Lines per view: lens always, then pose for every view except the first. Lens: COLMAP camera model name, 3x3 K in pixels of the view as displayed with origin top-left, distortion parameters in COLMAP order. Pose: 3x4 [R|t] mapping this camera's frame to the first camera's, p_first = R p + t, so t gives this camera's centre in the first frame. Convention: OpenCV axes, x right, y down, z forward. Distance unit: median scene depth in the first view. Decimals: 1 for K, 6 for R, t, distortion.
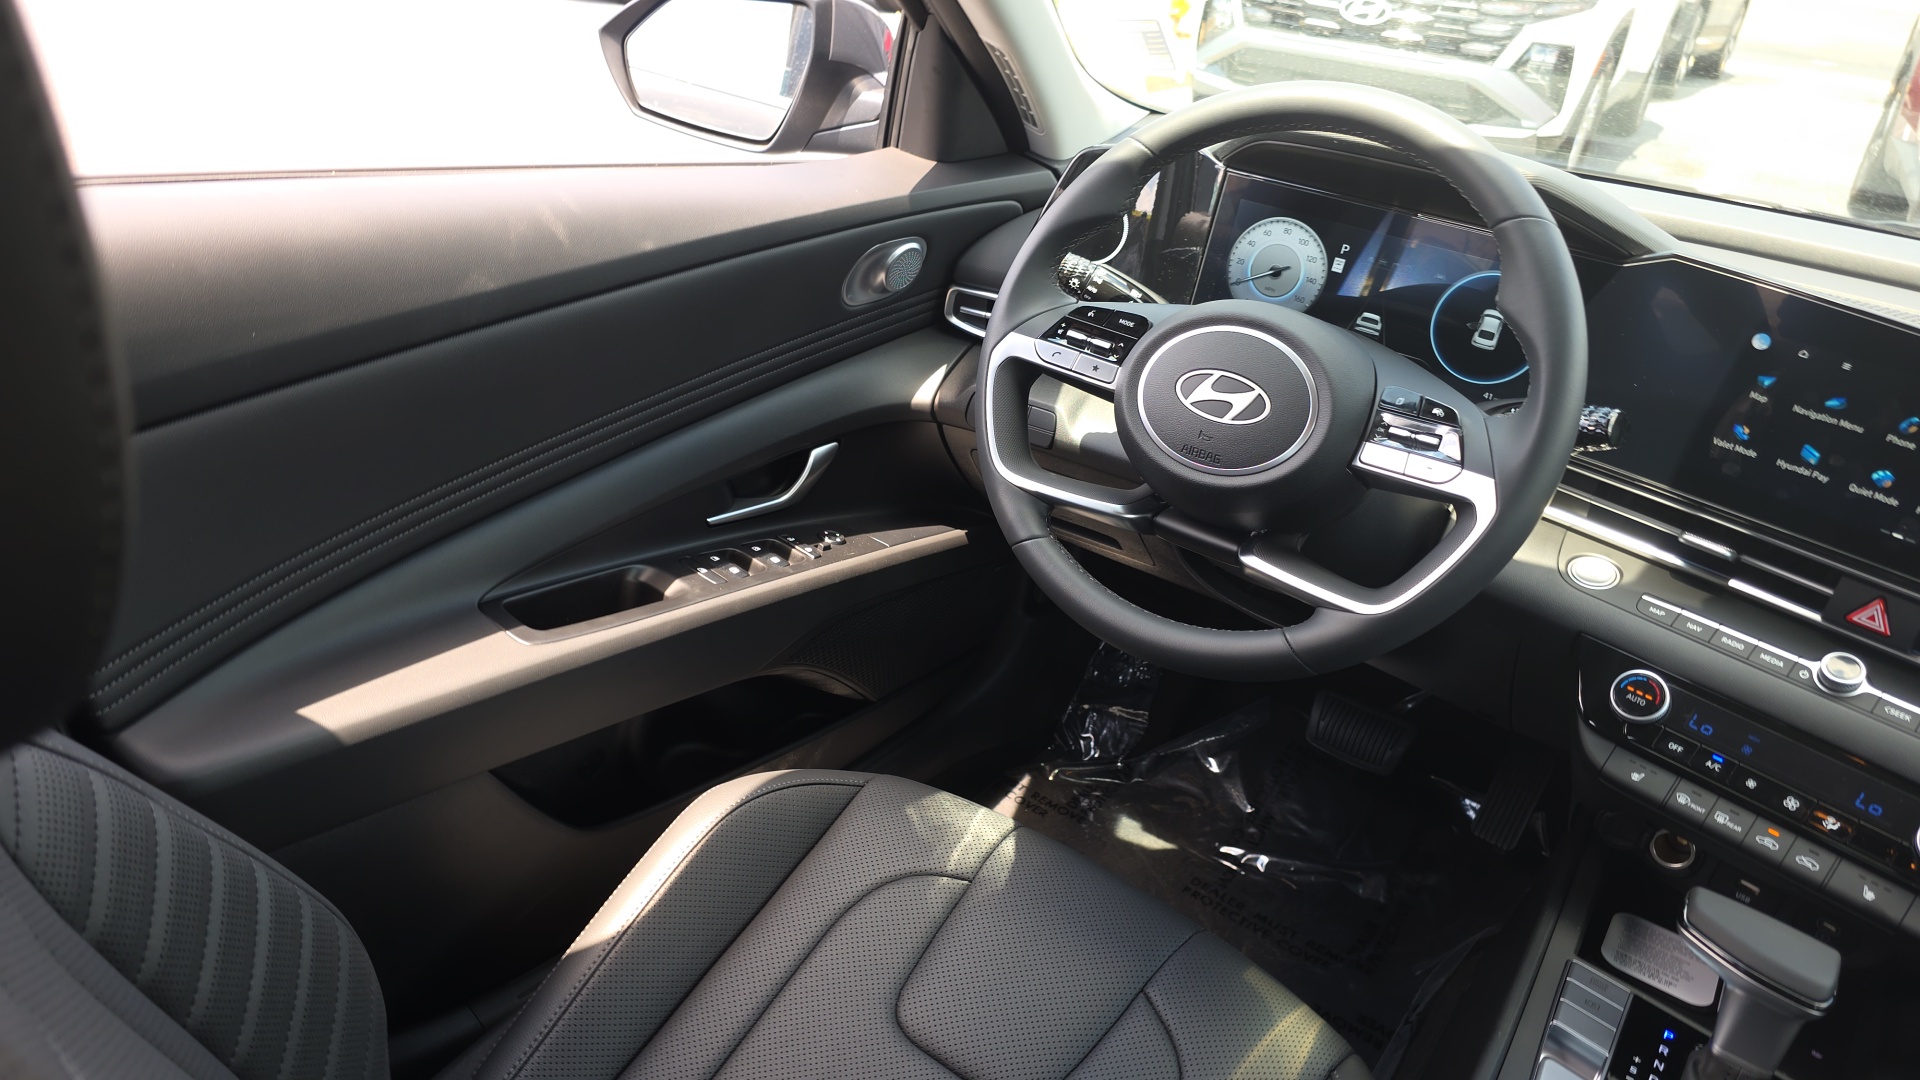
lens RADIAL K [[1314.9, 0, 914.0], [0, 1314.9, 547.7], [0, 0, 1]] dist [0.058528, -0.059154]
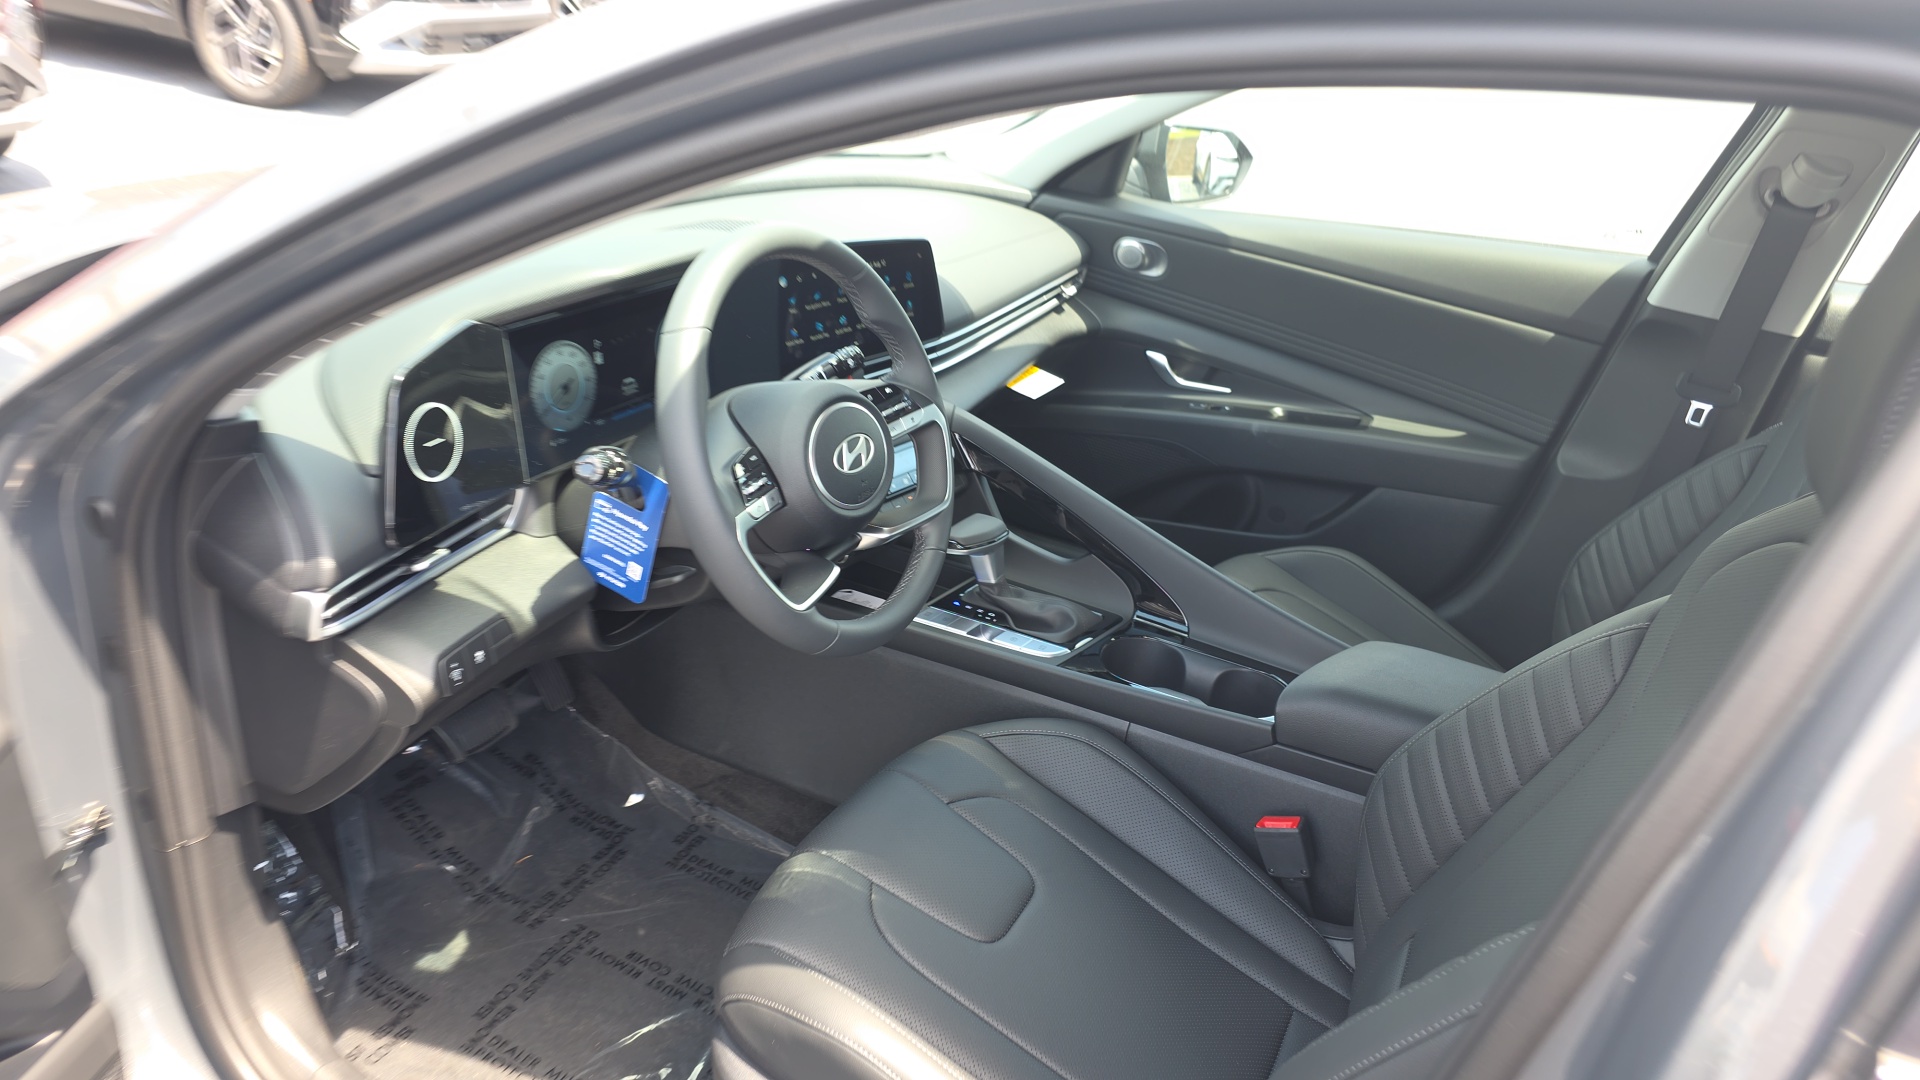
lens RADIAL K [[1313.8, 0, 955.1], [0, 1313.8, 512.8], [0, 0, 1]] dist [0.049334, -0.064273]
pose [[-0.169065, -0.516084, 0.839687, -0.929183], [0.342247, 0.768197, 0.541054, -0.738759], [-0.924275, 0.378854, 0.046753, 0.809355]]
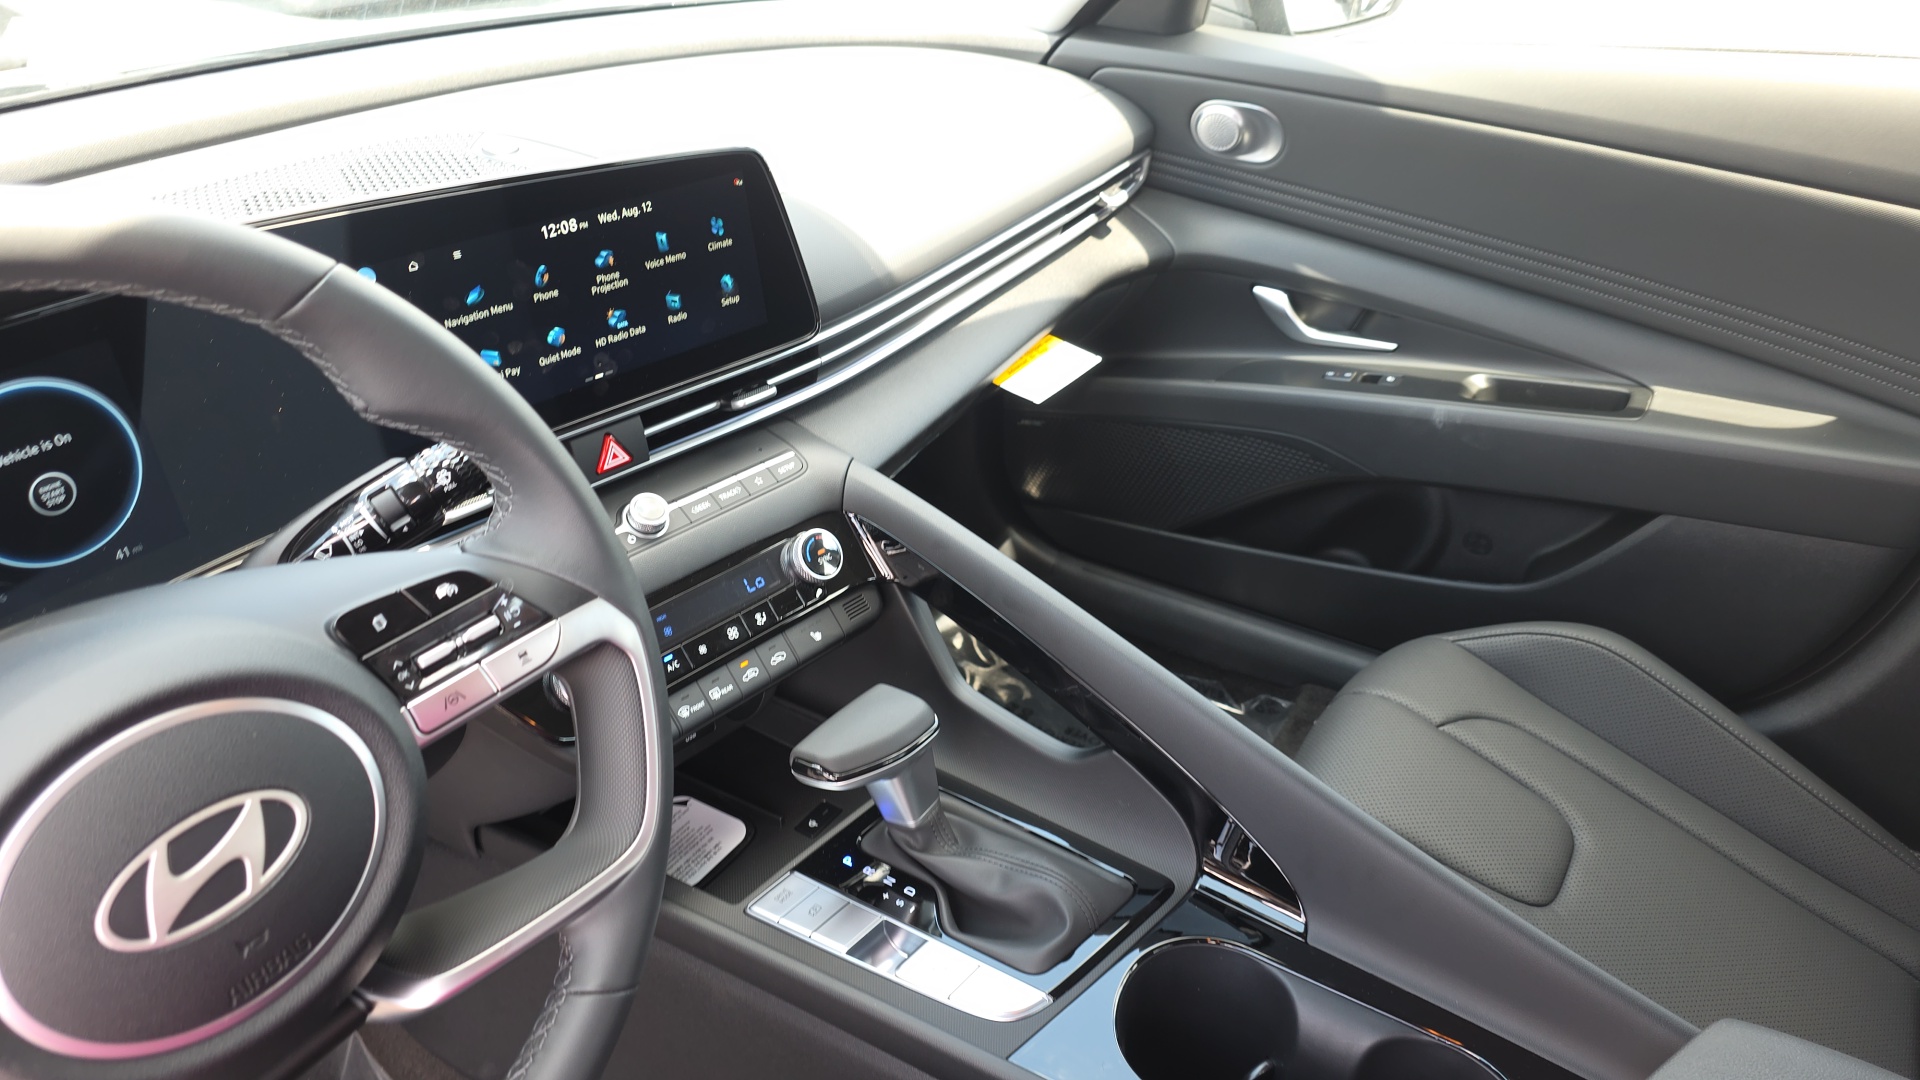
lens RADIAL K [[1313.8, 0, 955.1], [0, 1313.8, 512.8], [0, 0, 1]] dist [0.049334, -0.064273]
pose [[-0.088850, -0.588885, 0.803318, -0.090039], [0.445085, 0.698035, 0.560934, -0.329526], [-0.891070, 0.407384, 0.200083, 0.581260]]
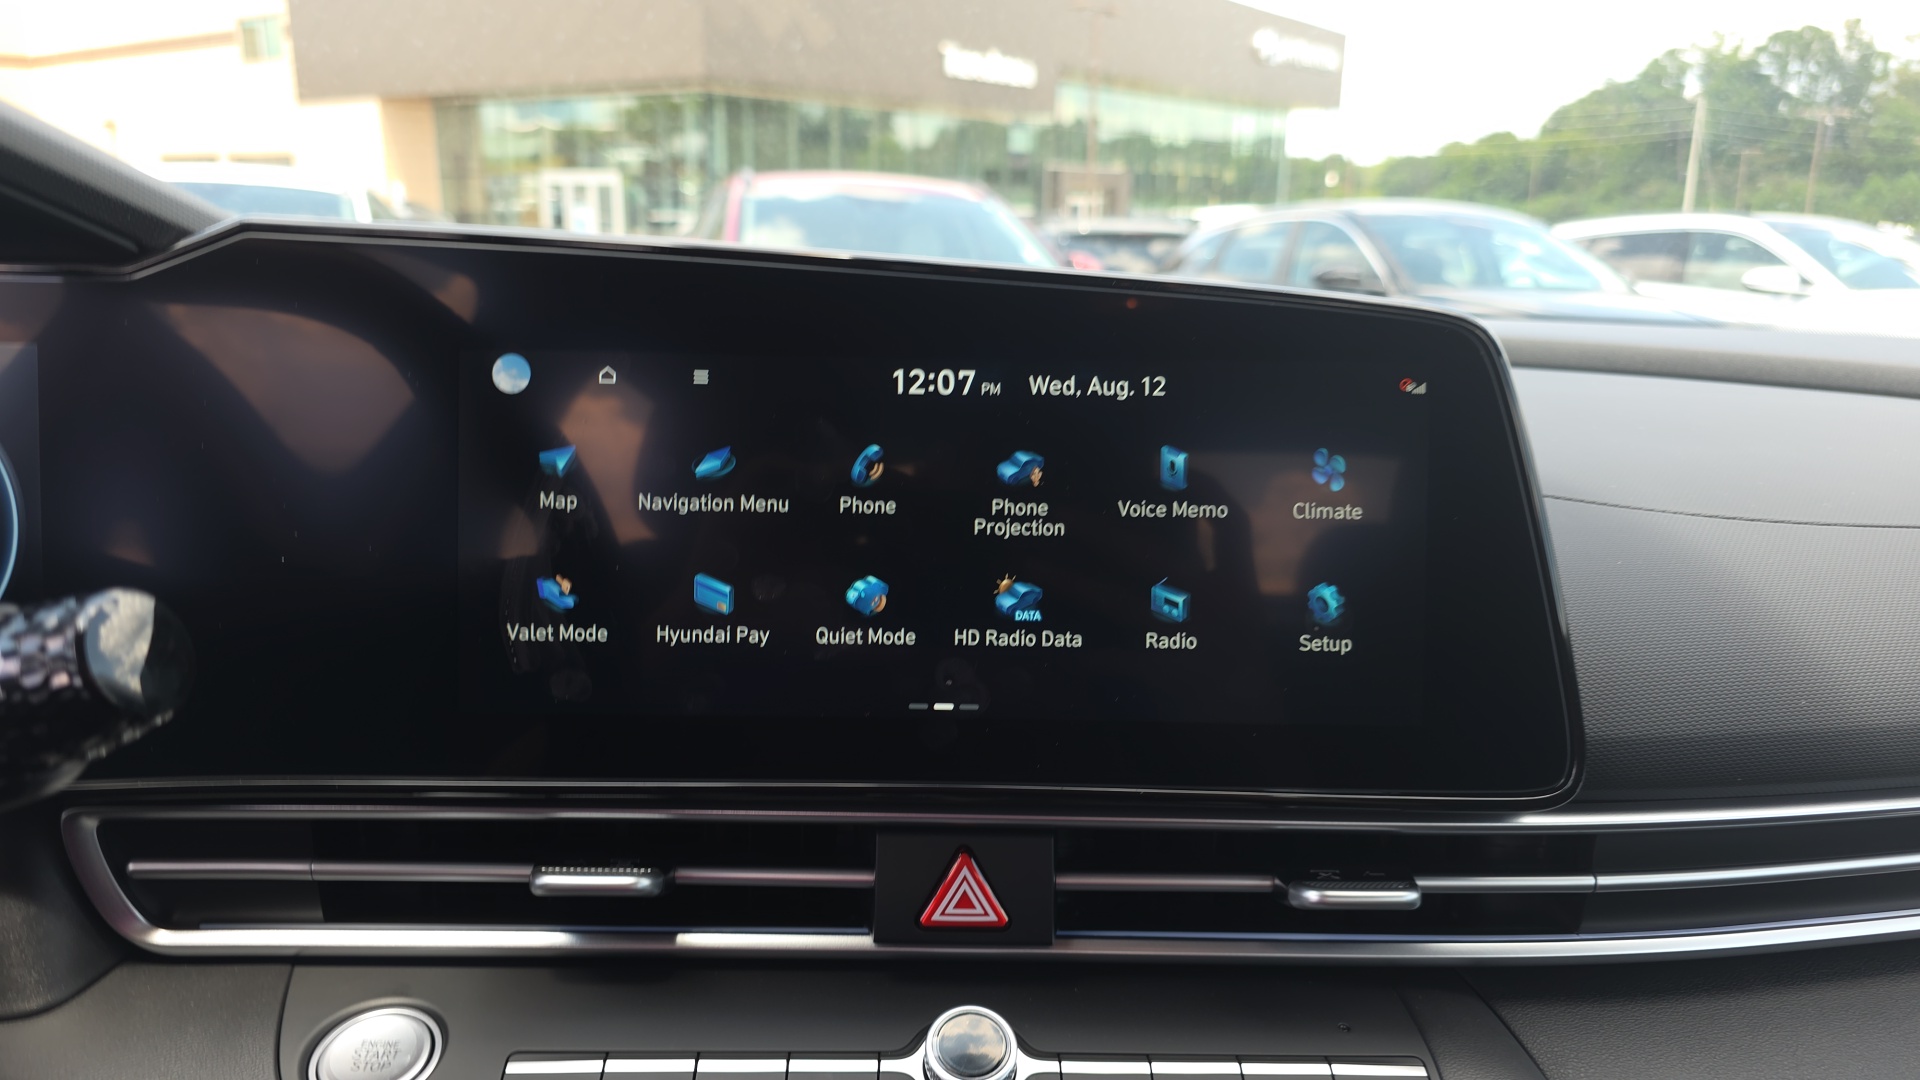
lens RADIAL K [[1346.0, 0, 959.9], [0, 1346.0, 544.6], [0, 0, 1]] dist [0.060960, -0.118042]
pose [[0.666499, -0.216090, 0.713501, 0.408073], [0.394410, 0.914367, -0.091505, -0.014064], [-0.632629, 0.342400, 0.694653, 0.625457]]
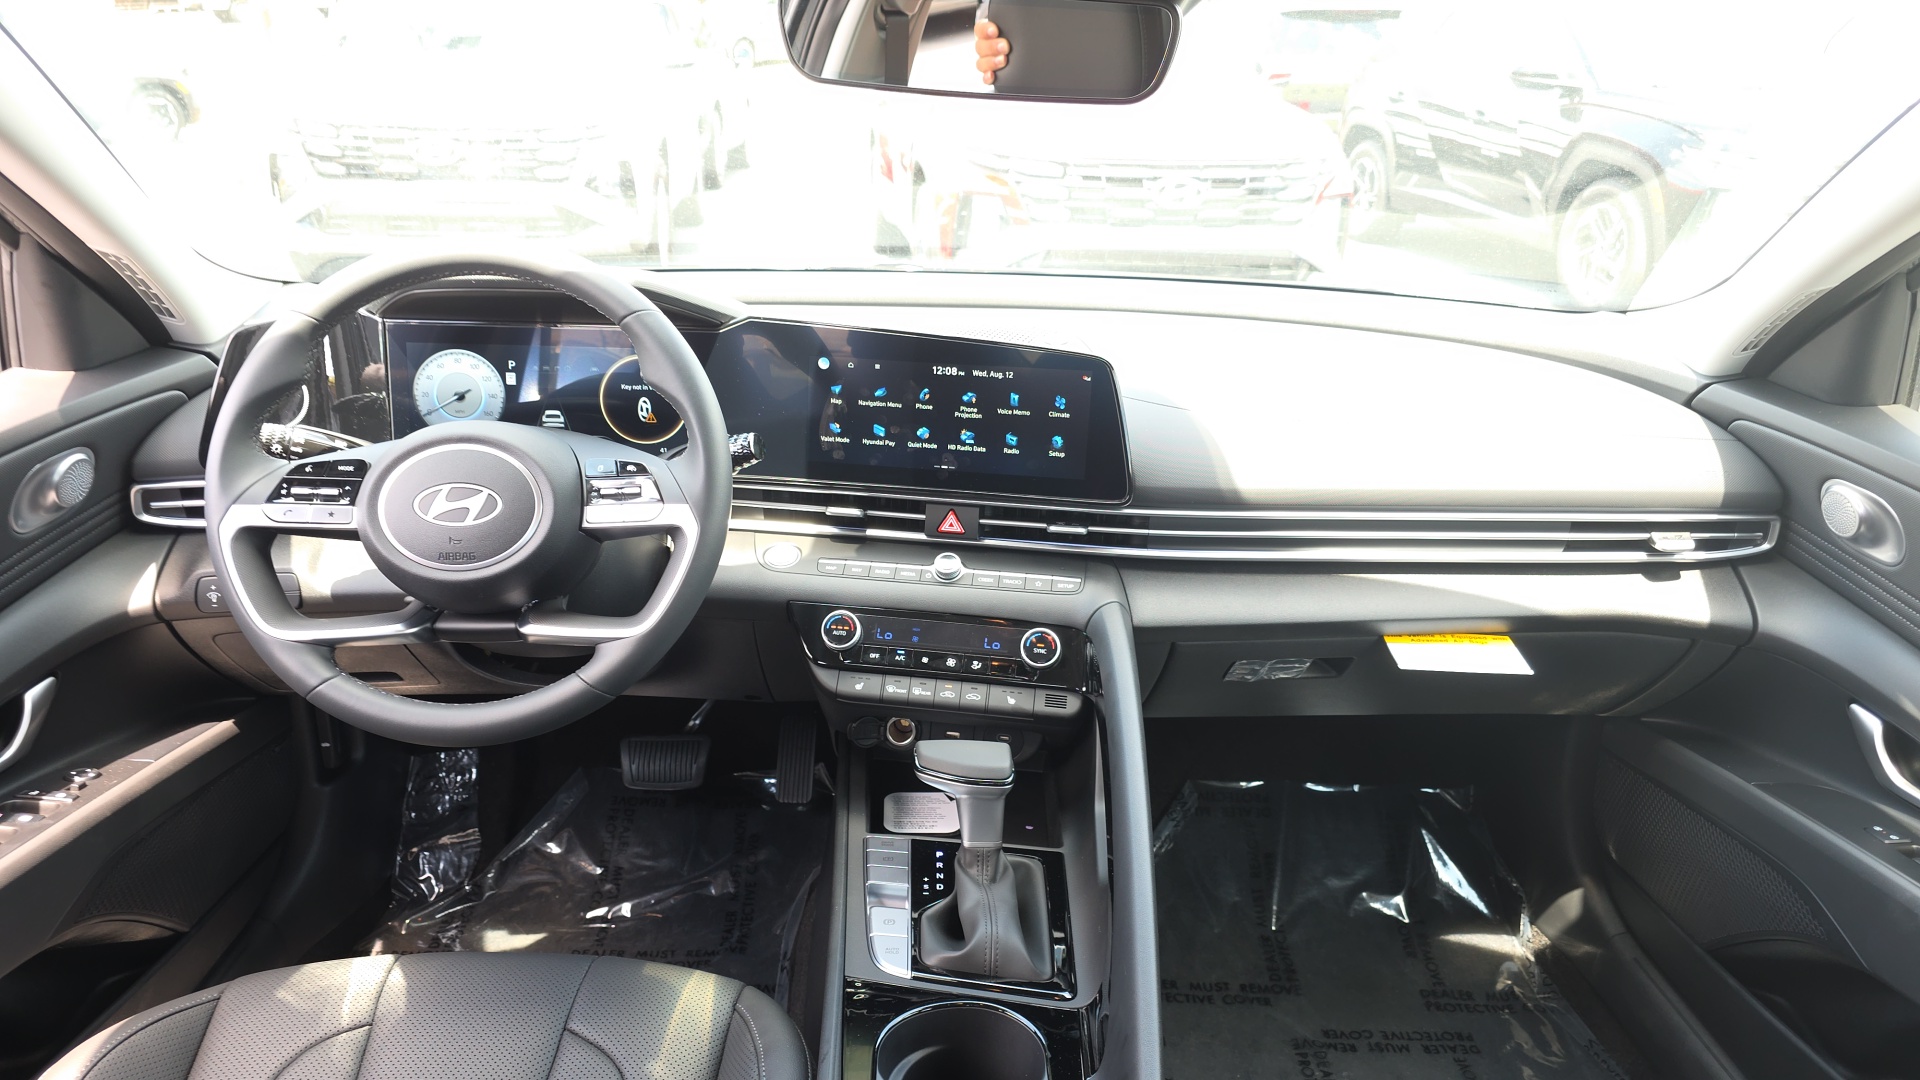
lens RADIAL K [[1320.8, 0, 964.9], [0, 1320.8, 521.6], [0, 0, 1]] dist [0.064669, -0.093331]
pose [[0.773680, -0.285674, 0.565518, -0.084111], [0.342891, 0.939360, 0.005416, 0.044394], [-0.532772, 0.189721, 0.824718, -0.193845]]
